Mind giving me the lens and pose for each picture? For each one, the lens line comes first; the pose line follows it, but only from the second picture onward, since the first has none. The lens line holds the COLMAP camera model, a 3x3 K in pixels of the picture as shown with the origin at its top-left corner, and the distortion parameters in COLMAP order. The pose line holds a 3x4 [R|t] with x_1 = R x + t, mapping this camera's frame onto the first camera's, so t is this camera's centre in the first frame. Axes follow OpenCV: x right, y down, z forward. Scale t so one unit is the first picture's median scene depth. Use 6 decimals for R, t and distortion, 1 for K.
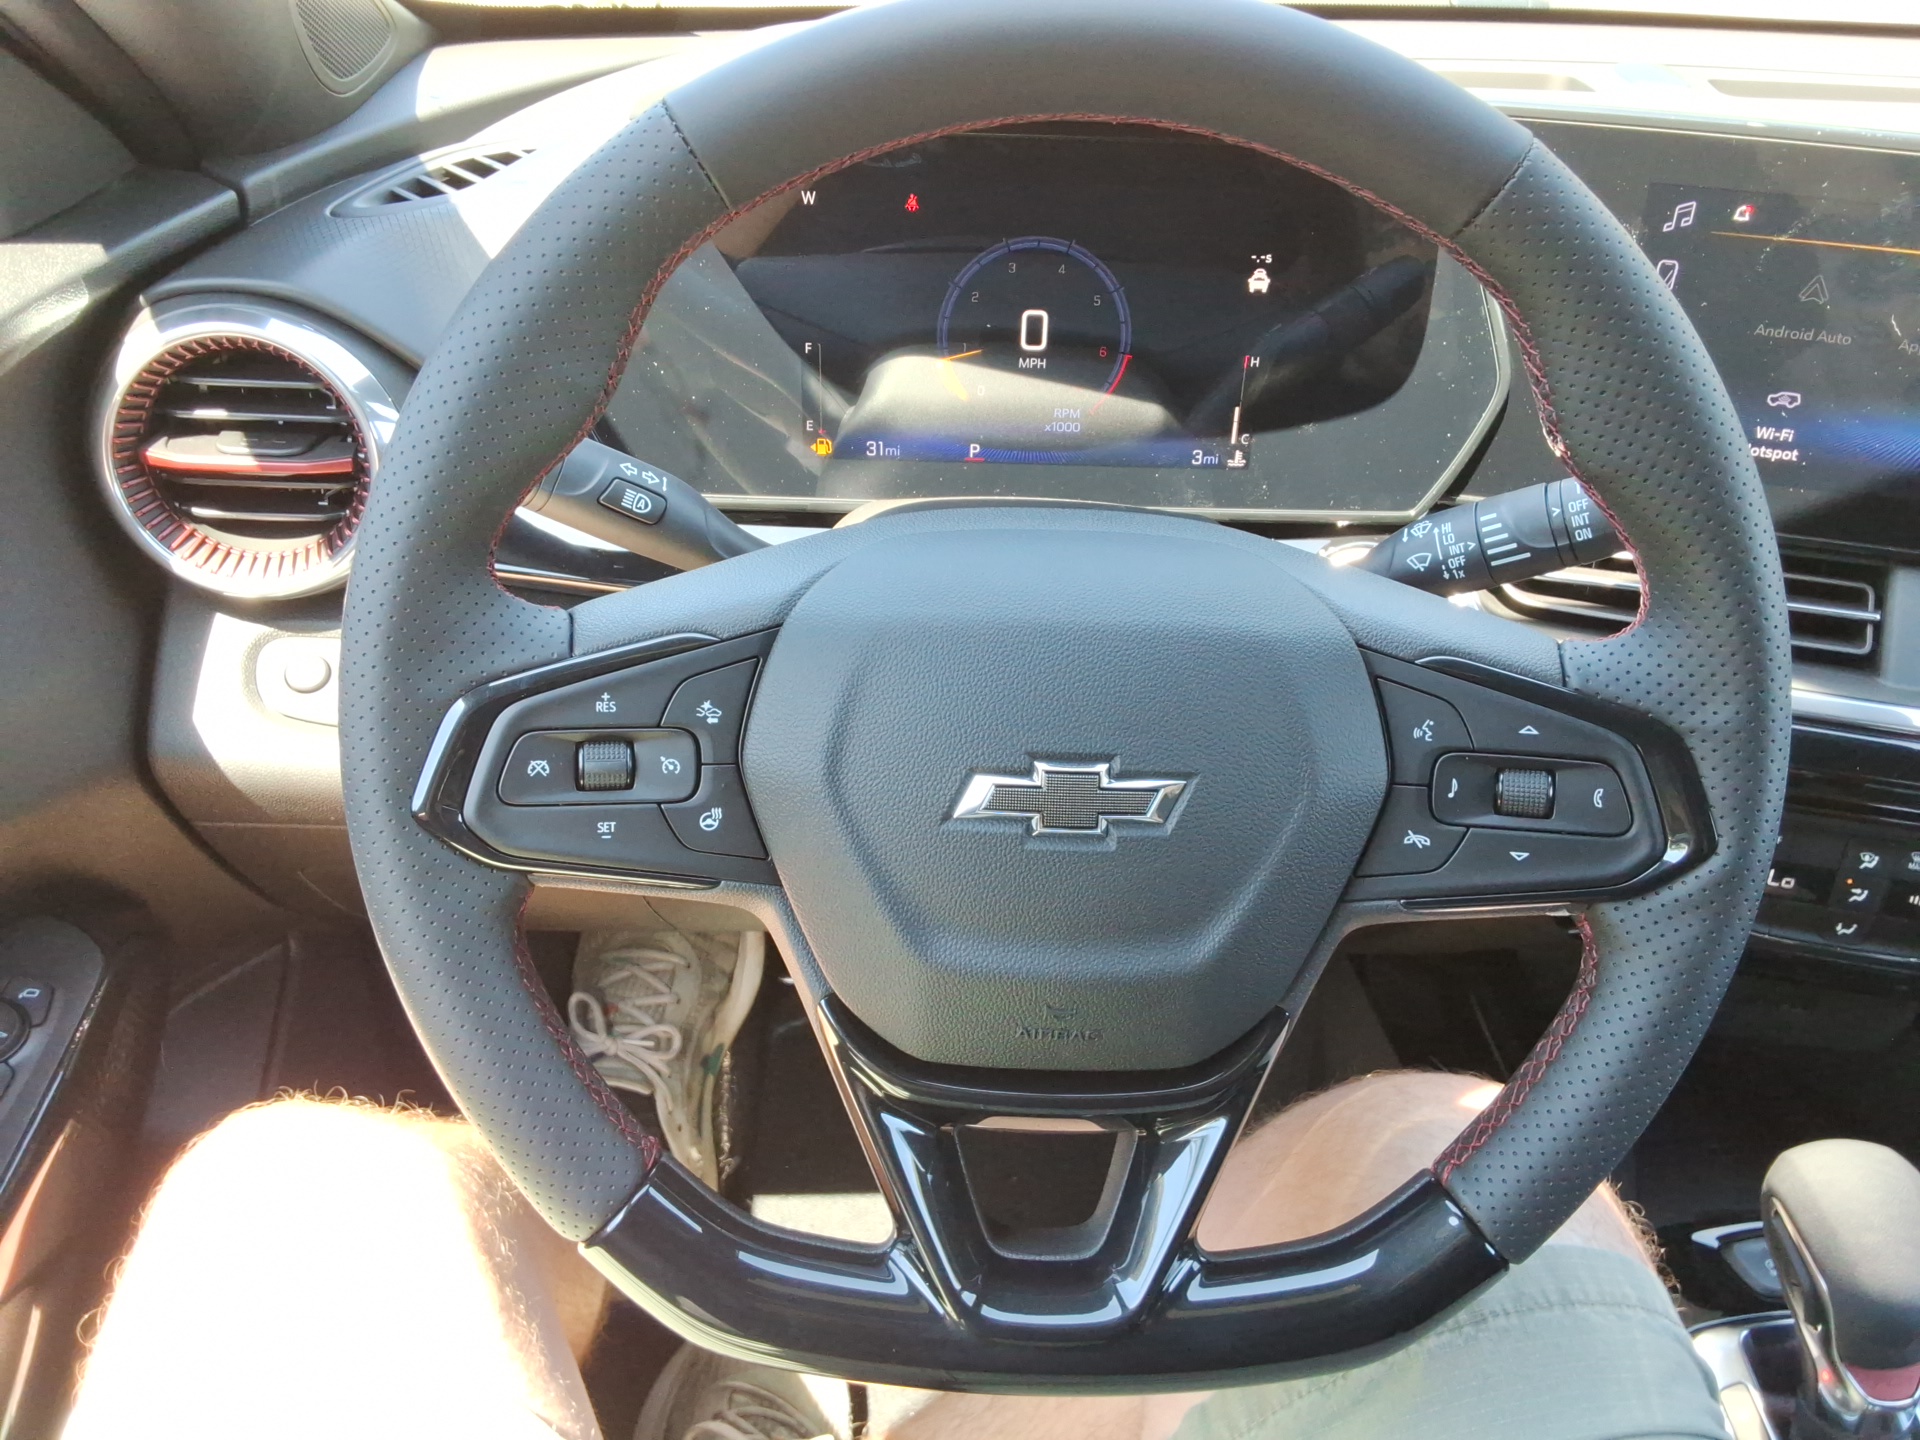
lens RADIAL K [[1547.1, 0, 974.6], [0, 1547.1, 700.5], [0, 0, 1]] dist [0.123929, -0.182702]
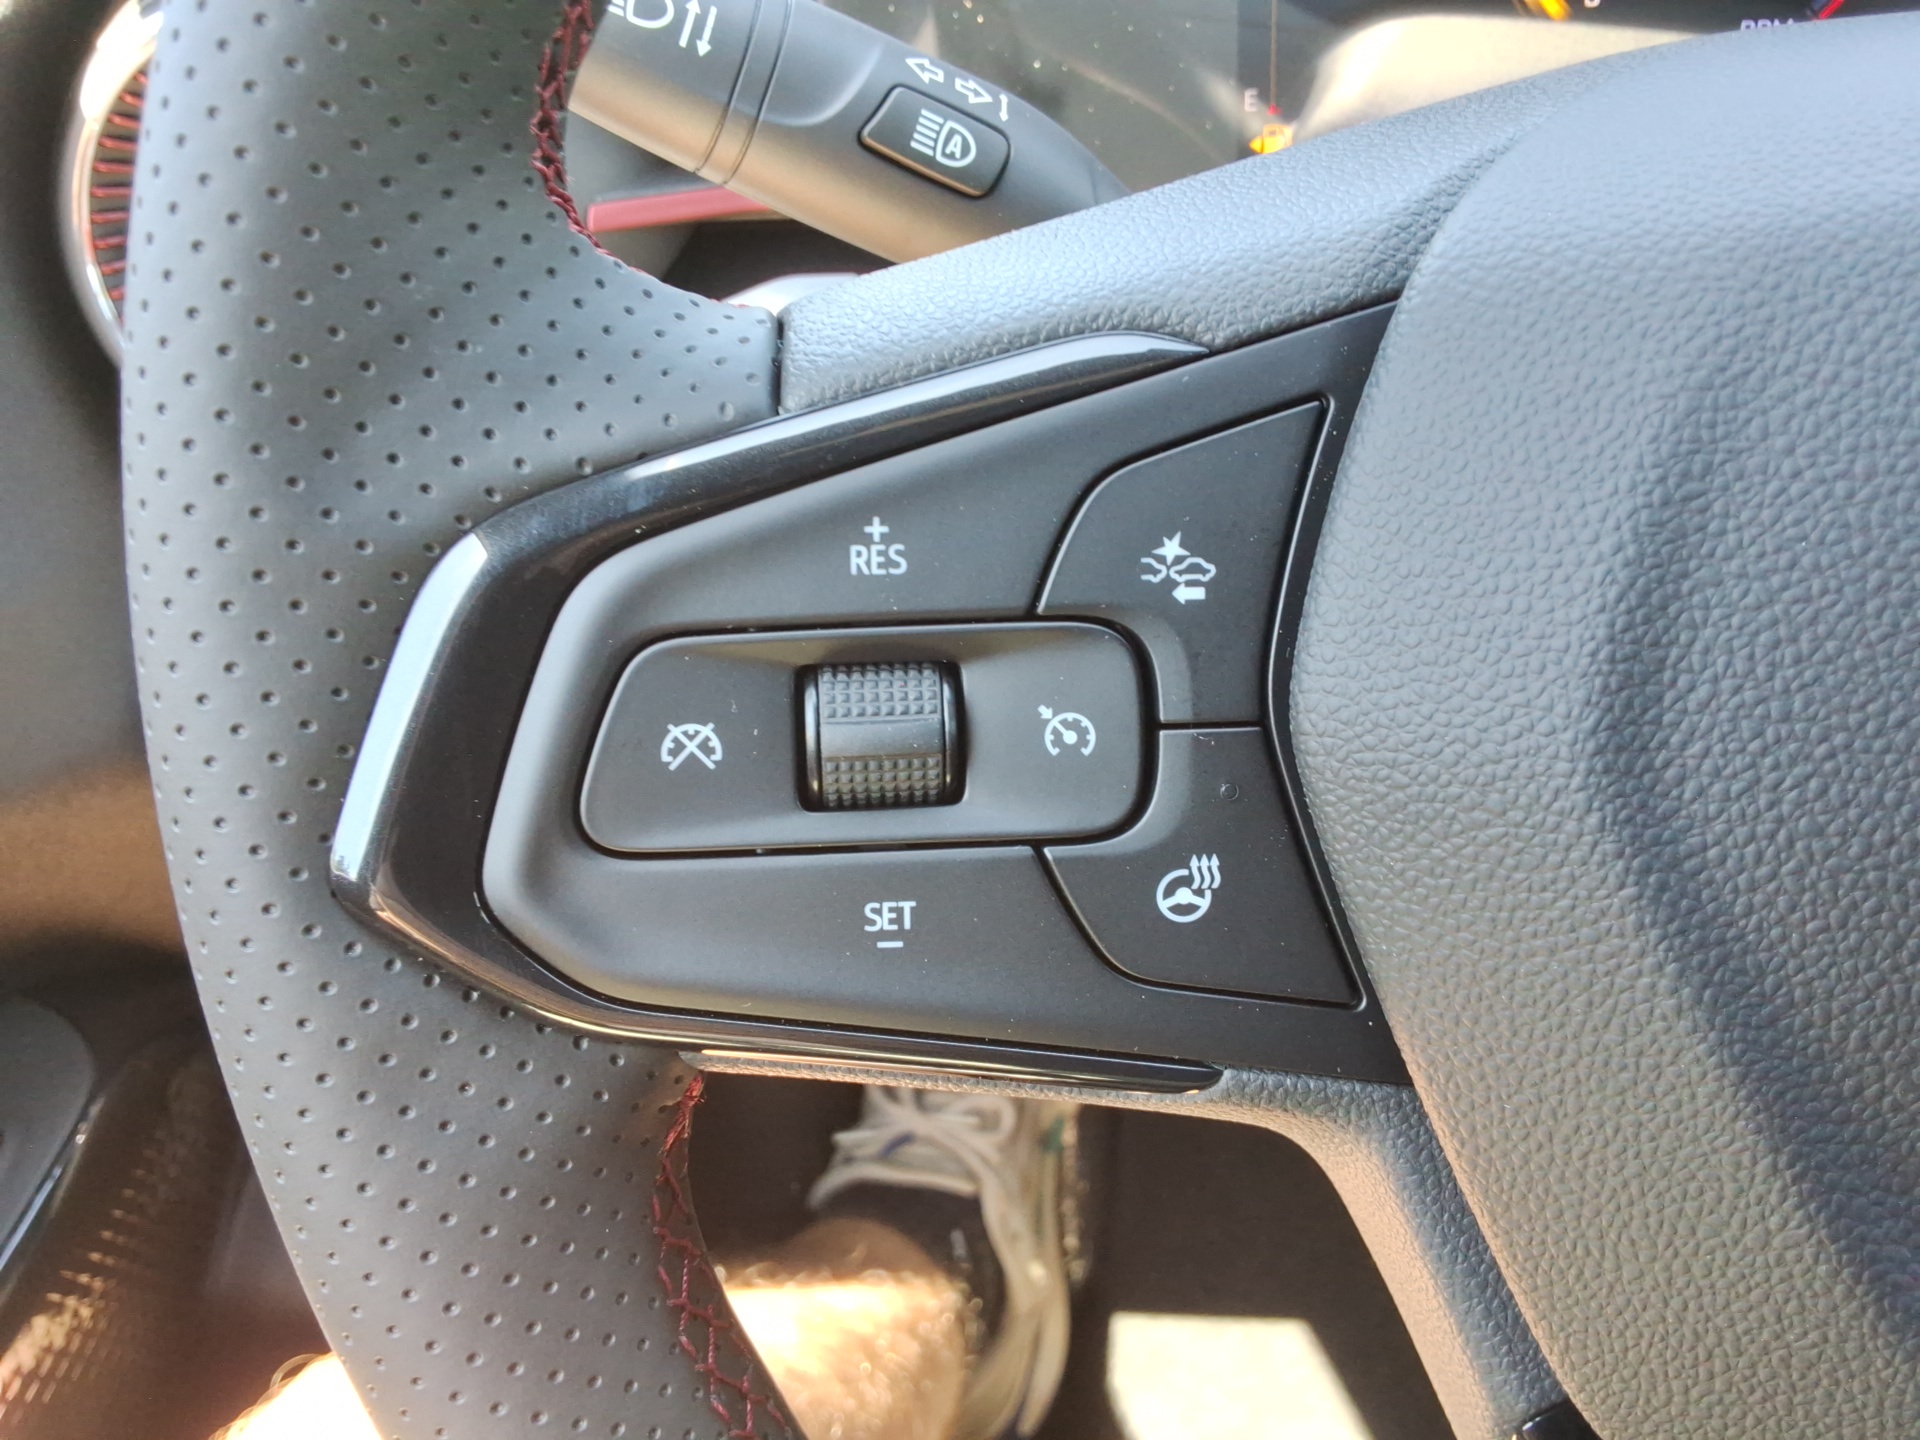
lens RADIAL K [[1547.1, 0, 974.6], [0, 1547.1, 700.5], [0, 0, 1]] dist [0.123929, -0.182702]
pose [[0.981922, -0.023522, -0.187818, -0.128562], [0.025877, 0.999614, 0.010093, 0.026342], [0.187508, -0.014770, 0.982152, 0.562814]]
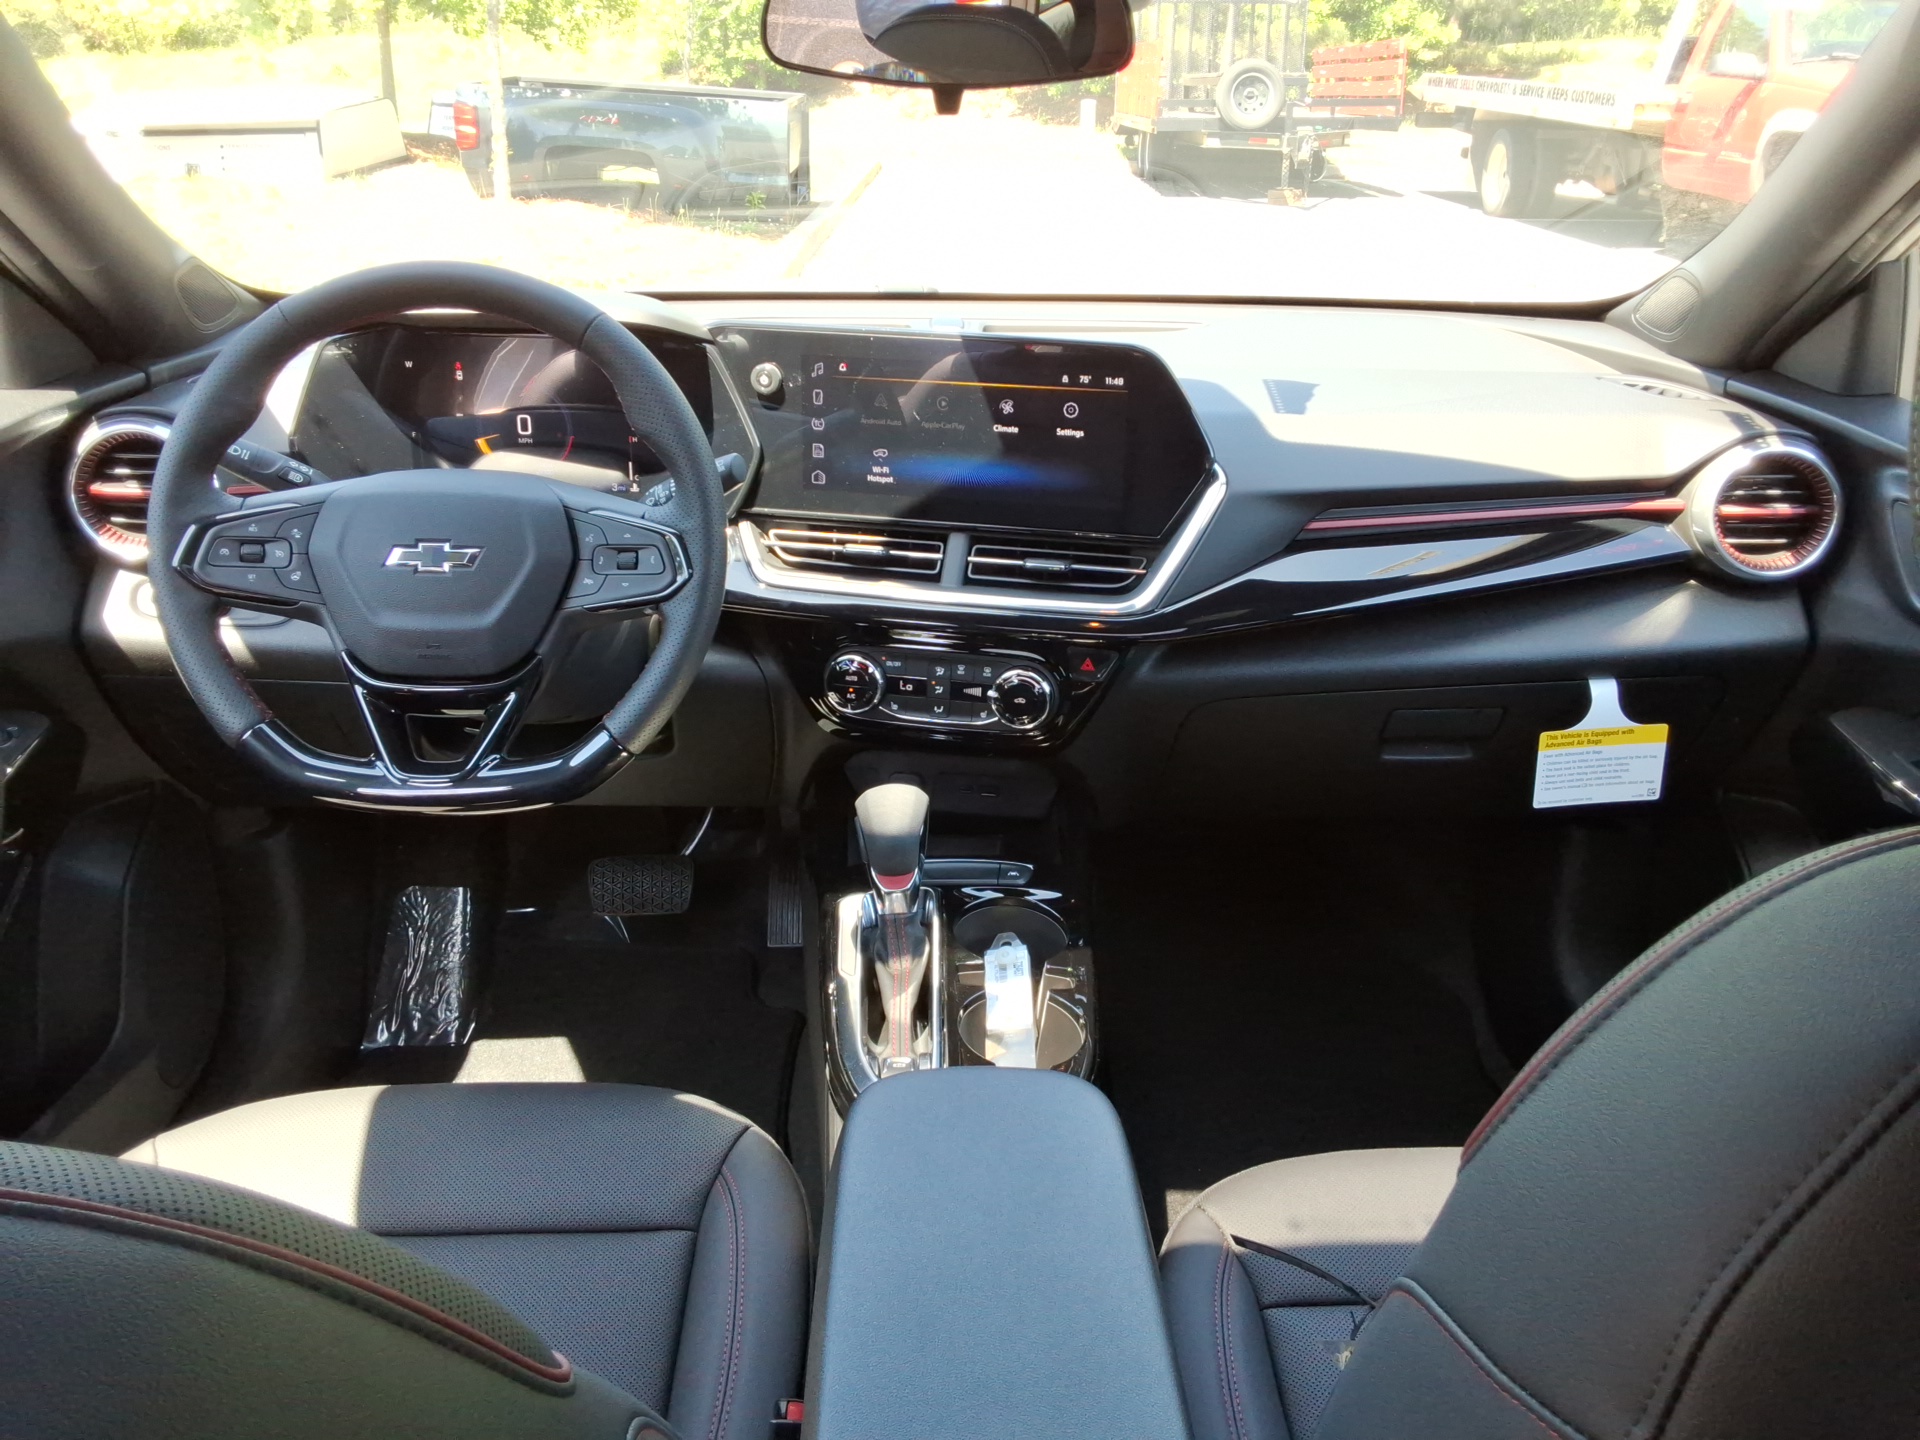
lens RADIAL K [[1547.1, 0, 974.6], [0, 1547.1, 700.5], [0, 0, 1]] dist [0.123929, -0.182702]
pose [[0.999670, -0.023691, 0.009943, 0.756206], [0.025109, 0.982869, -0.182587, 0.647840], [-0.005447, 0.182776, 0.983139, -1.236289]]
